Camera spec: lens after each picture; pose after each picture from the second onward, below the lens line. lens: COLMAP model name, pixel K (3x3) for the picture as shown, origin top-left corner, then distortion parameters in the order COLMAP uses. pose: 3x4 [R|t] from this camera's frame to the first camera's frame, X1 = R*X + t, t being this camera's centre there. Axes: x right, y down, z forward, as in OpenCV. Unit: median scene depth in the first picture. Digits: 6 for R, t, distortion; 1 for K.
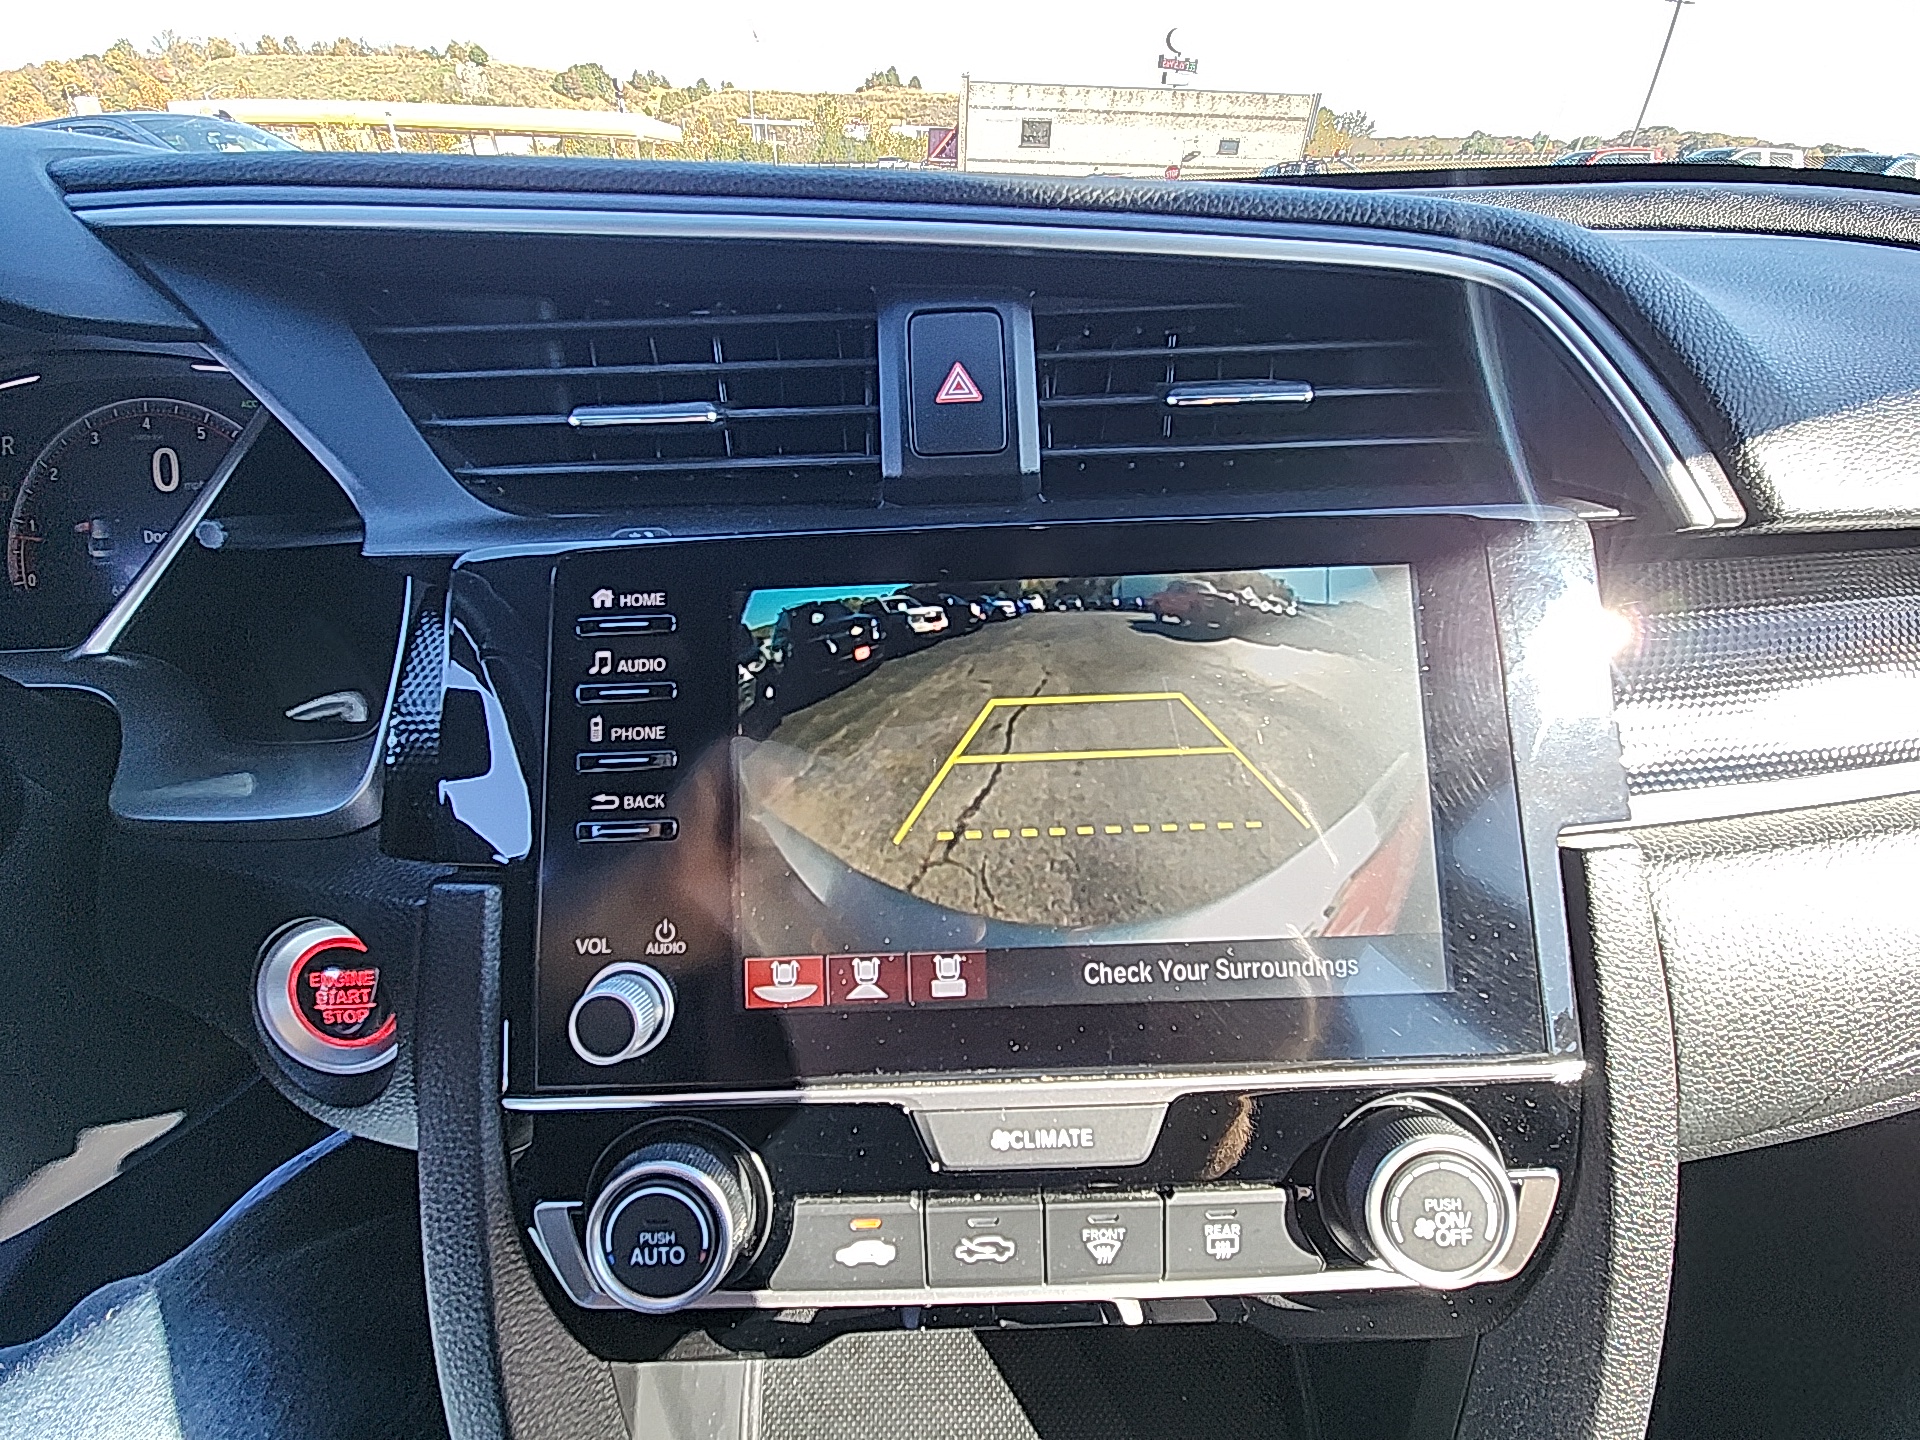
lens RADIAL K [[769.5, 0, 949.4], [0, 769.5, 706.6], [0, 0, 1]] dist [0.022332, -0.015984]
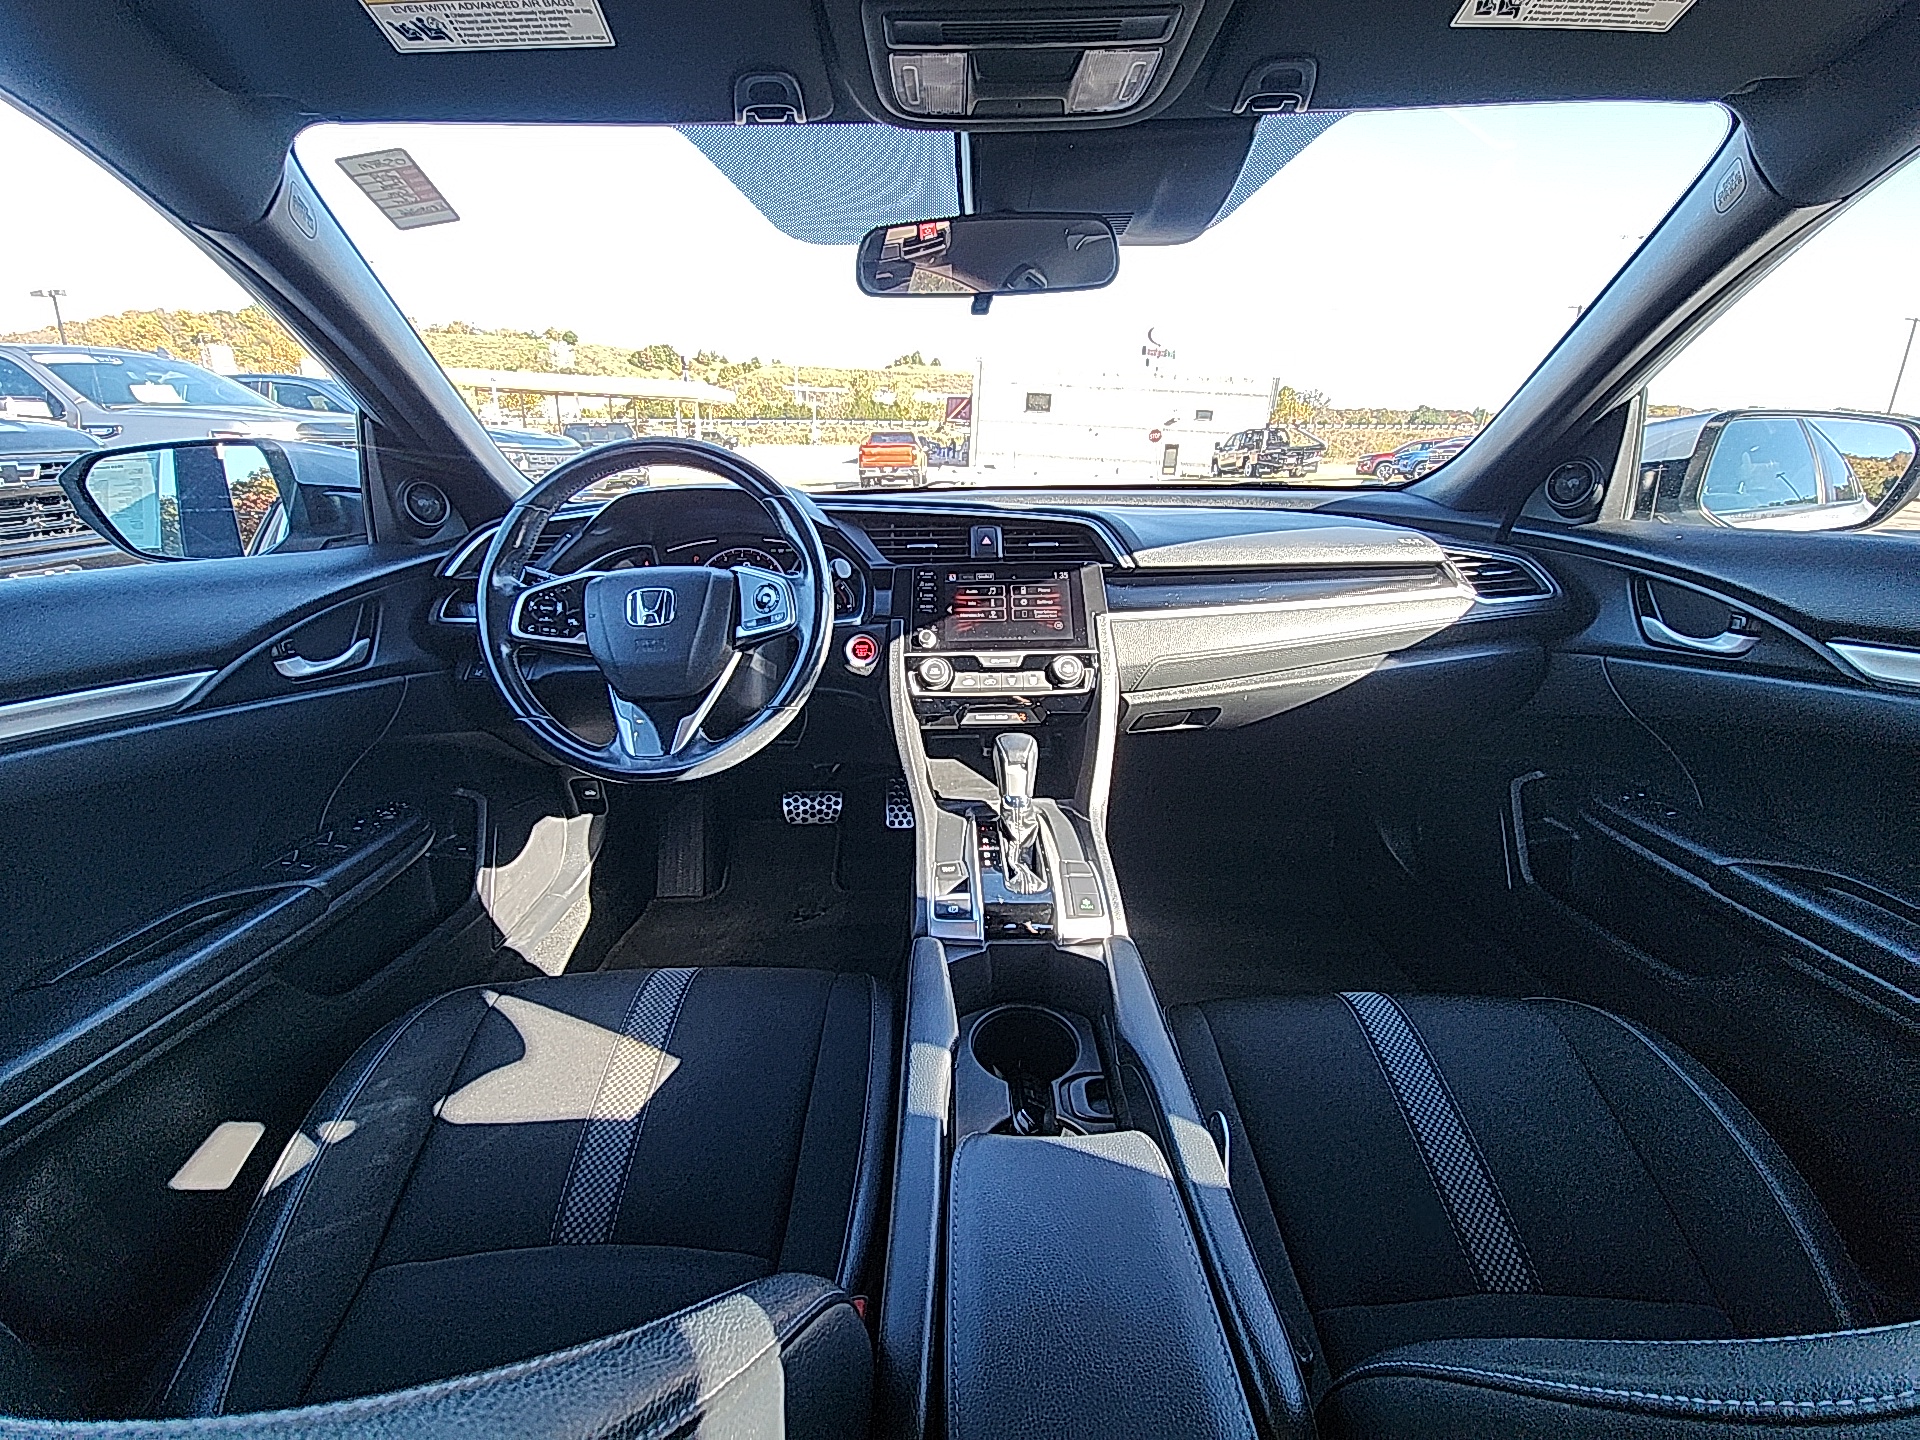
lens RADIAL K [[774.3, 0, 953.2], [0, 774.3, 709.2], [0, 0, 1]] dist [-0.003803, 0.000253]
pose [[0.999810, 0.018209, -0.007002, -0.177052], [-0.019388, 0.967268, -0.253016, 2.275736], [0.002165, 0.253104, 0.967437, -4.260469]]
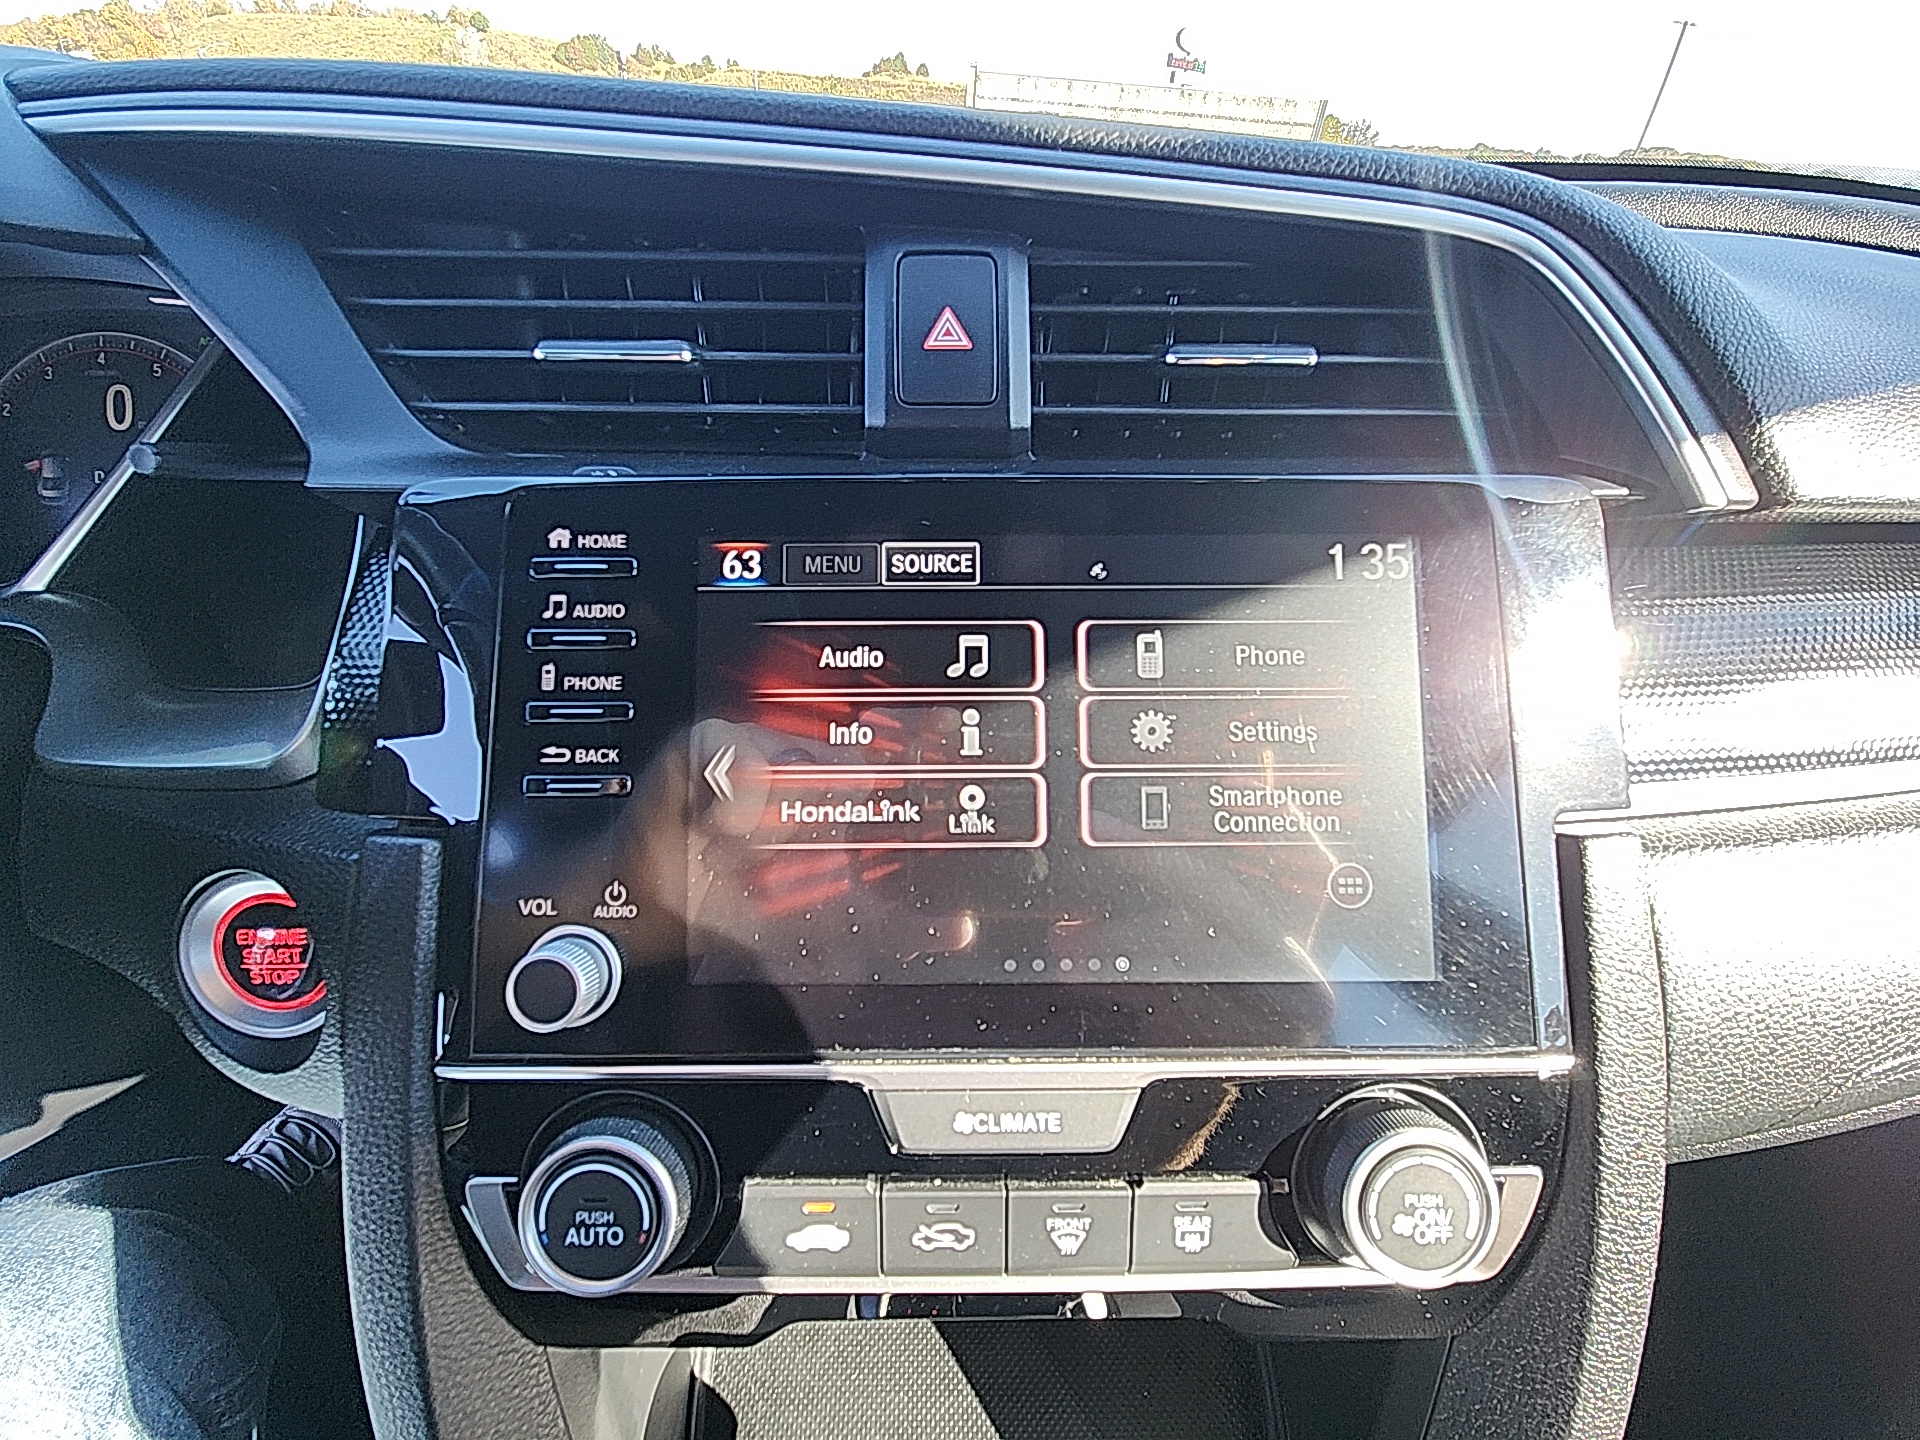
lens RADIAL K [[769.5, 0, 949.4], [0, 769.5, 706.6], [0, 0, 1]] dist [0.022332, -0.015984]
pose [[0.999270, 0.033857, 0.017710, 0.013970], [-0.034011, 0.999386, 0.008460, 0.041071], [-0.017413, -0.009056, 0.999807, 0.054541]]
